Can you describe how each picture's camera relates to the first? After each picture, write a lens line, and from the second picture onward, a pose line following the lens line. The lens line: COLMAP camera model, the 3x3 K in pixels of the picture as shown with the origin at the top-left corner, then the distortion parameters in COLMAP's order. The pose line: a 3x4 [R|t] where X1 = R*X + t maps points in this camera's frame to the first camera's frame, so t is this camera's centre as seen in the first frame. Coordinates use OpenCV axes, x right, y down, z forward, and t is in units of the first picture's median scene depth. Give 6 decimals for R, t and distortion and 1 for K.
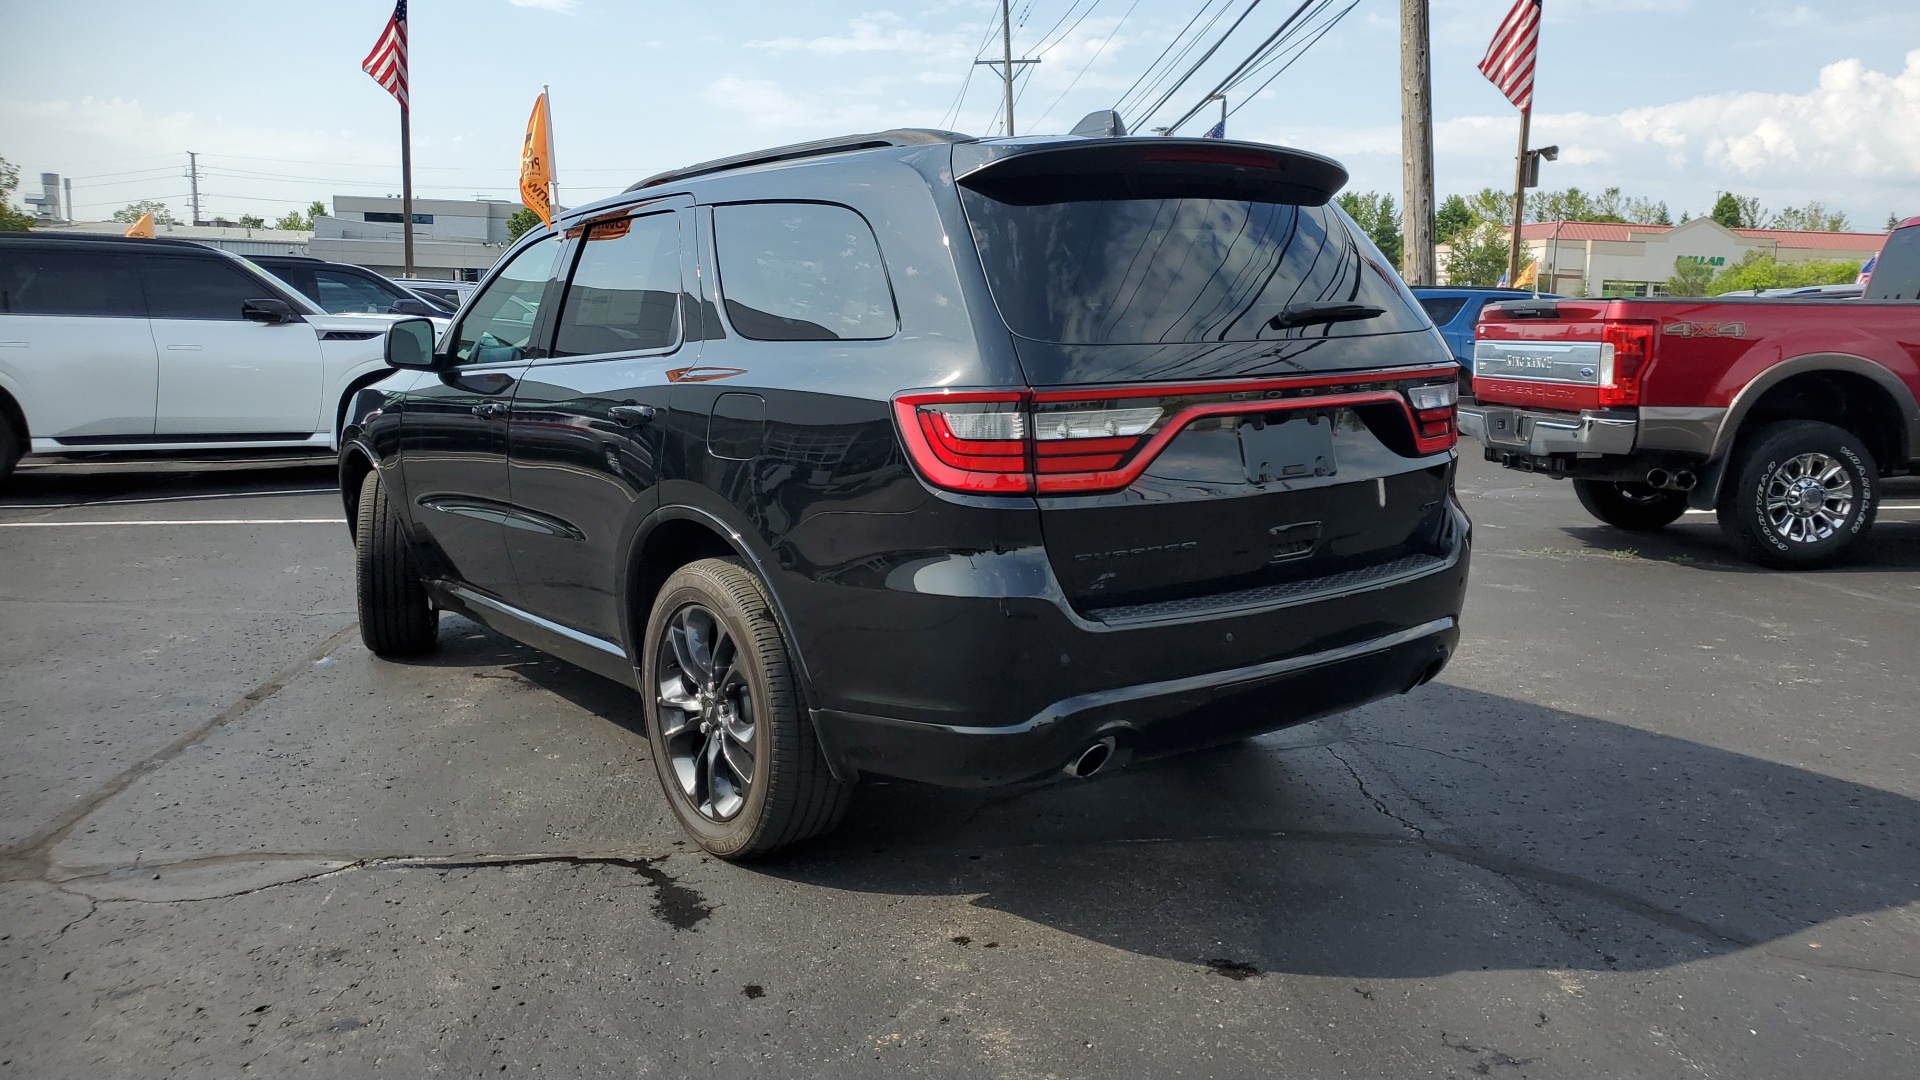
lens RADIAL K [[1476.6, 0, 964.0], [0, 1476.6, 532.5], [0, 0, 1]] dist [0.002075, 0.002936]
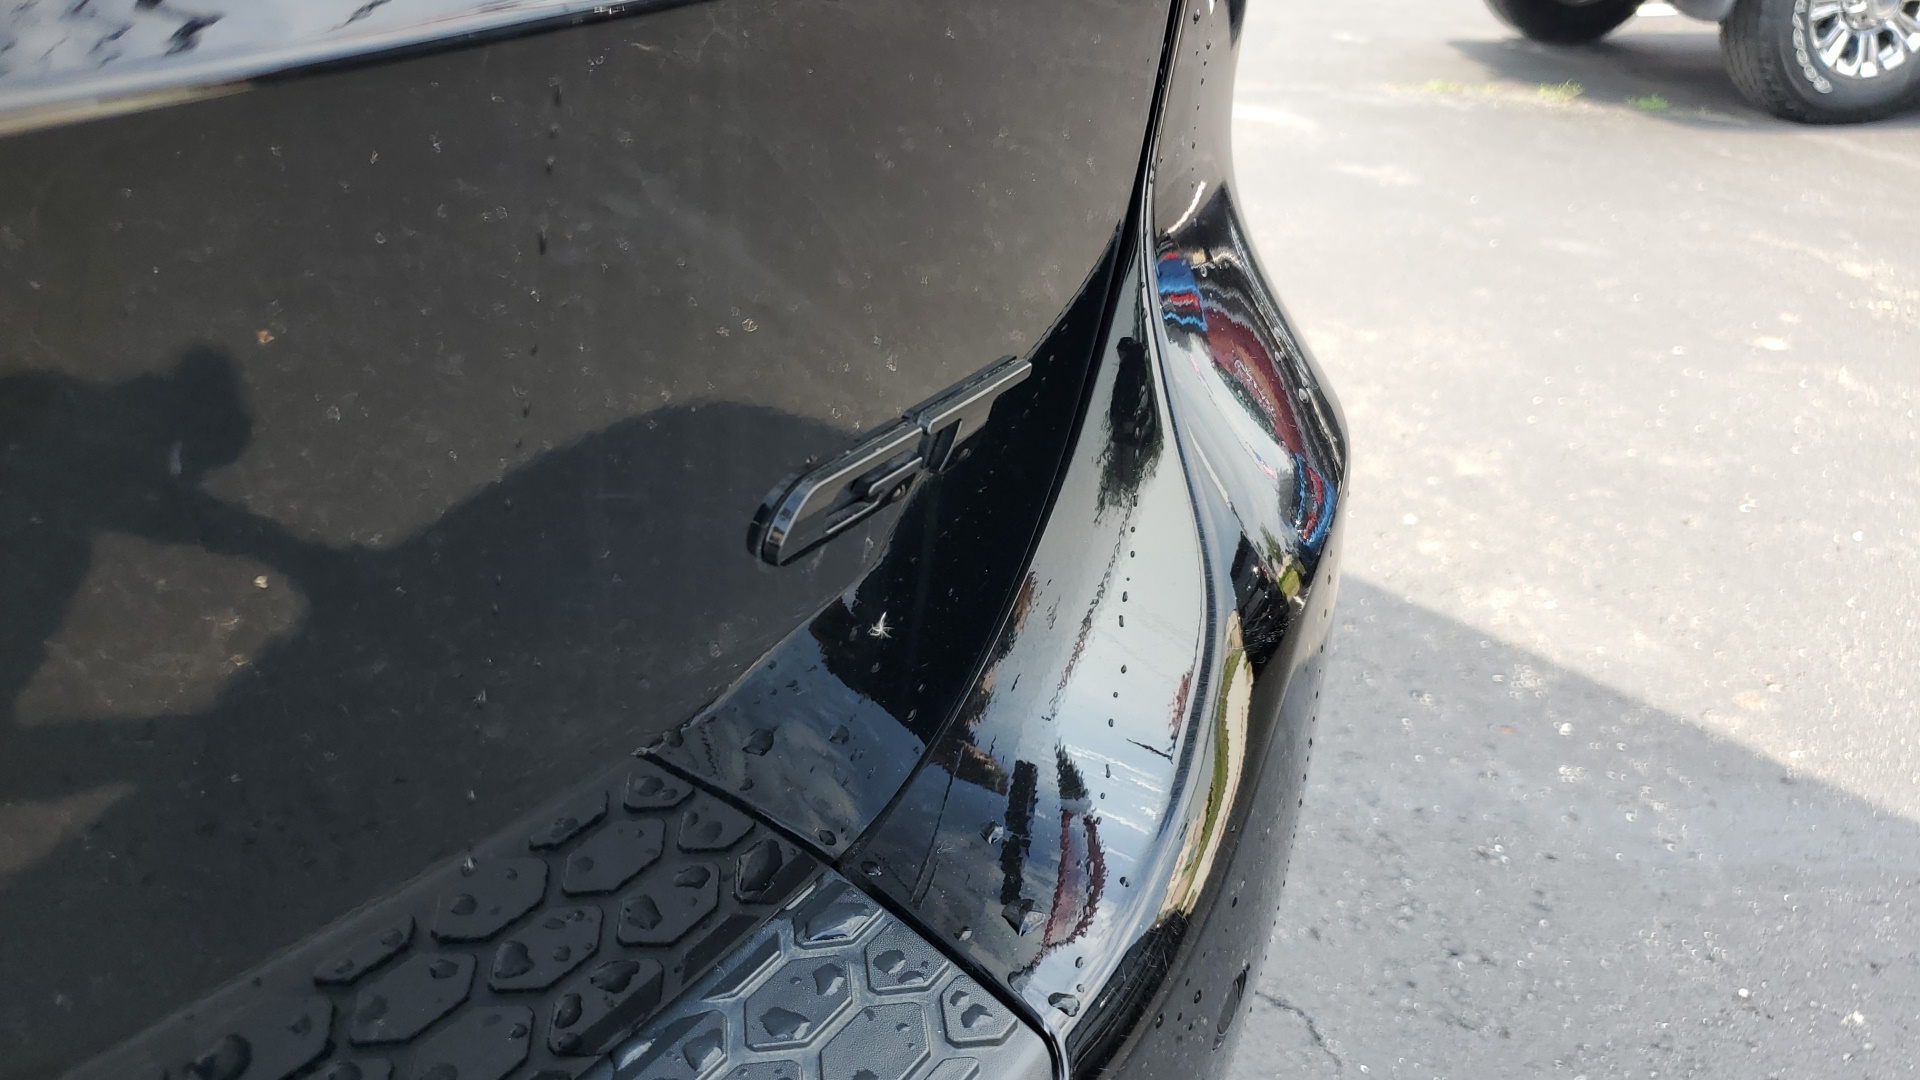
lens RADIAL K [[1476.6, 0, 958.7], [0, 1476.6, 538.8], [0, 0, 1]] dist [0.002075, 0.002936]
pose [[0.994143, -0.048045, 0.096809, 0.258424], [0.013056, 0.942583, 0.333716, -0.039650], [-0.107284, -0.330498, 0.937689, 0.769073]]
